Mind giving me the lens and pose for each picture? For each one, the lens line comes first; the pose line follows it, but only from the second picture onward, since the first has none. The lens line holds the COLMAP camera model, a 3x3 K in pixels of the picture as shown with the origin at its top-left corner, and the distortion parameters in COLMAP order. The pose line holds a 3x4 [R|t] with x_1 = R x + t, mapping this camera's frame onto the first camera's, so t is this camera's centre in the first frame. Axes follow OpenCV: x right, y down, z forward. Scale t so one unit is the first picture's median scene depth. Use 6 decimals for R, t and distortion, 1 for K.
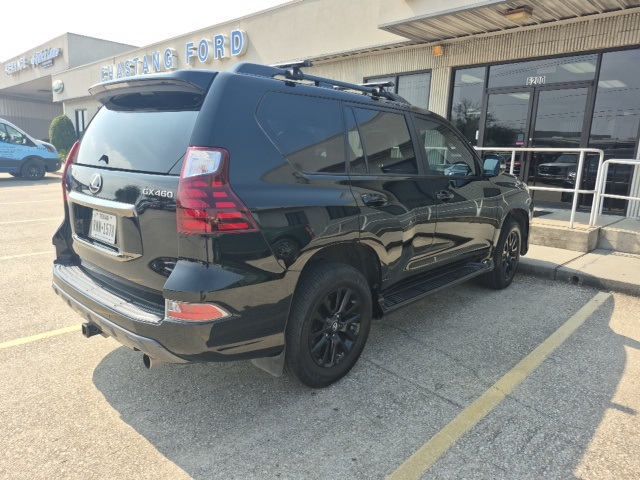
lens RADIAL K [[440.2, 0, 320.8], [0, 440.2, 233.1], [0, 0, 1]] dist [0.018683, -0.005085]
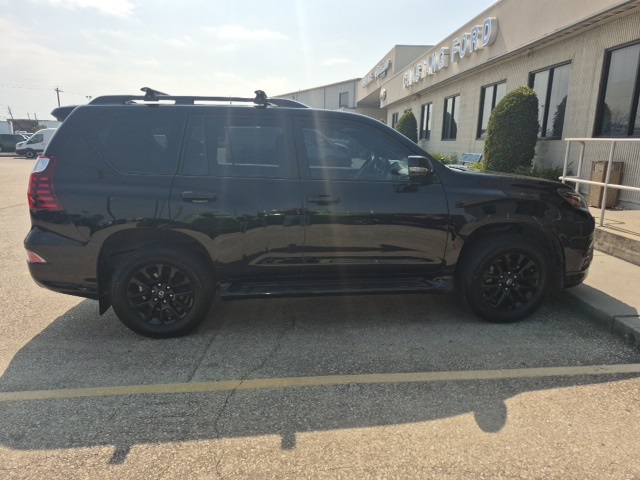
lens RADIAL K [[437.5, 0, 330.9], [0, 437.5, 242.2], [0, 0, 1]] dist [0.067916, -0.058410]
pose [[0.745545, 0.120204, -0.655525, 0.826760], [-0.100220, 0.992636, 0.068037, -0.050001], [0.658876, 0.014972, 0.752102, 0.238696]]
